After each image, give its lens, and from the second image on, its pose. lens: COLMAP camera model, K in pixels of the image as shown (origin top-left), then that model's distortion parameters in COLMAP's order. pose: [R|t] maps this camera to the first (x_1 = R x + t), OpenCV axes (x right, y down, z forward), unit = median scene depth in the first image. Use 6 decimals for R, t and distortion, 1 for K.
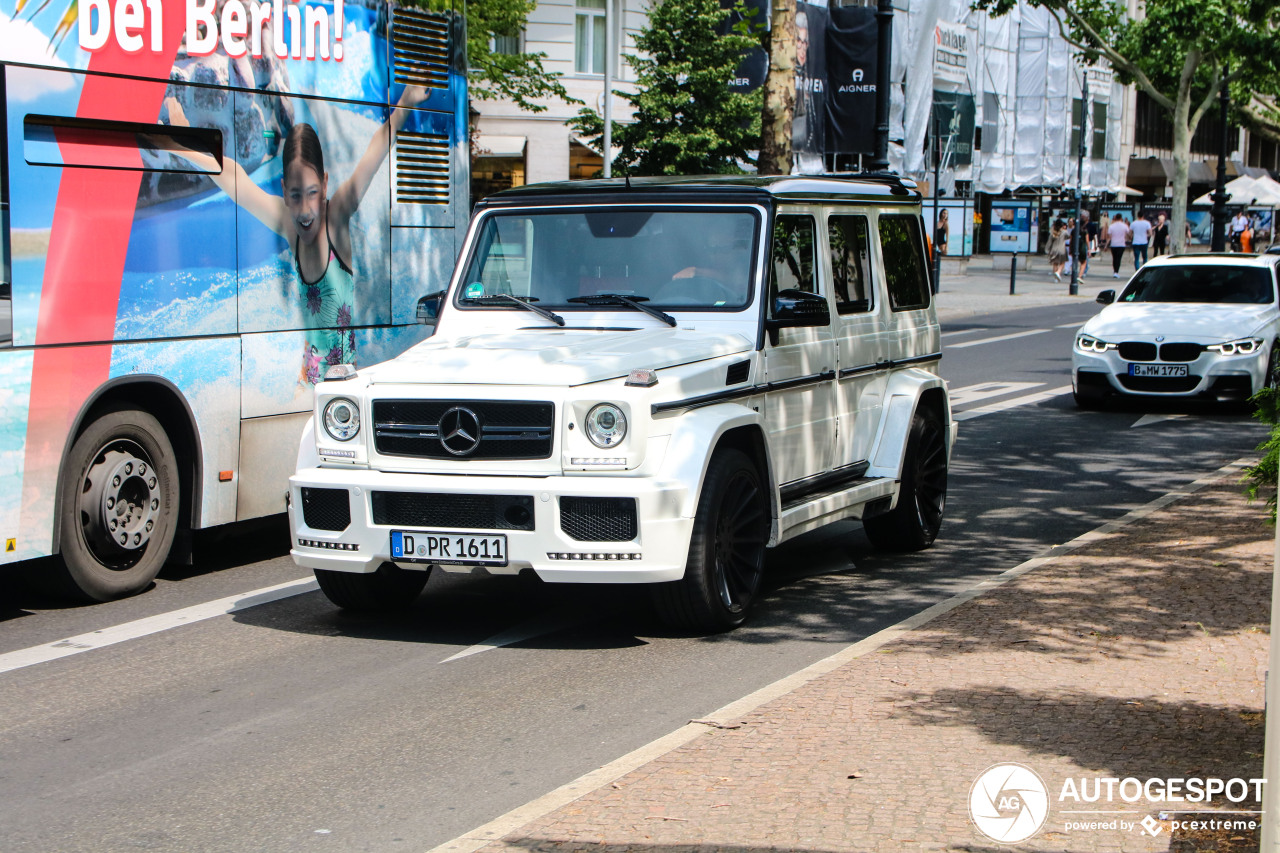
lens RADIAL K [[2528.8, 0, 640.0], [0, 2528.8, 426.5], [0, 0, 1]] dist [0.215178, 0.344810]
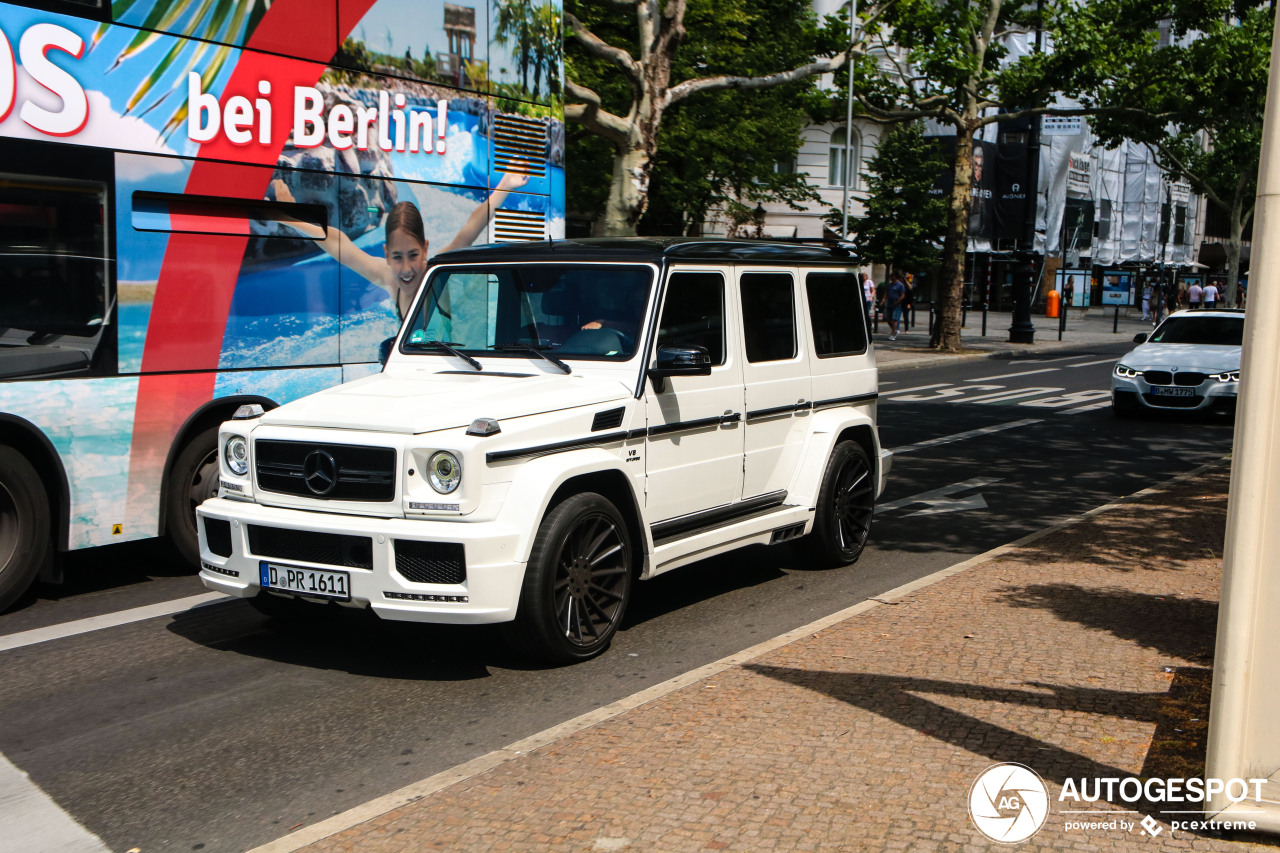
lens RADIAL K [[1581.2, 0, 604.3], [0, 1581.2, 362.5], [0, 0, 1]] dist [0.071360, -0.003158]
pose [[0.984651, 0.022784, -0.173041, 0.102229], [-0.027654, 0.999285, -0.025786, -0.019118], [0.172330, 0.030175, 0.984577, 0.223261]]
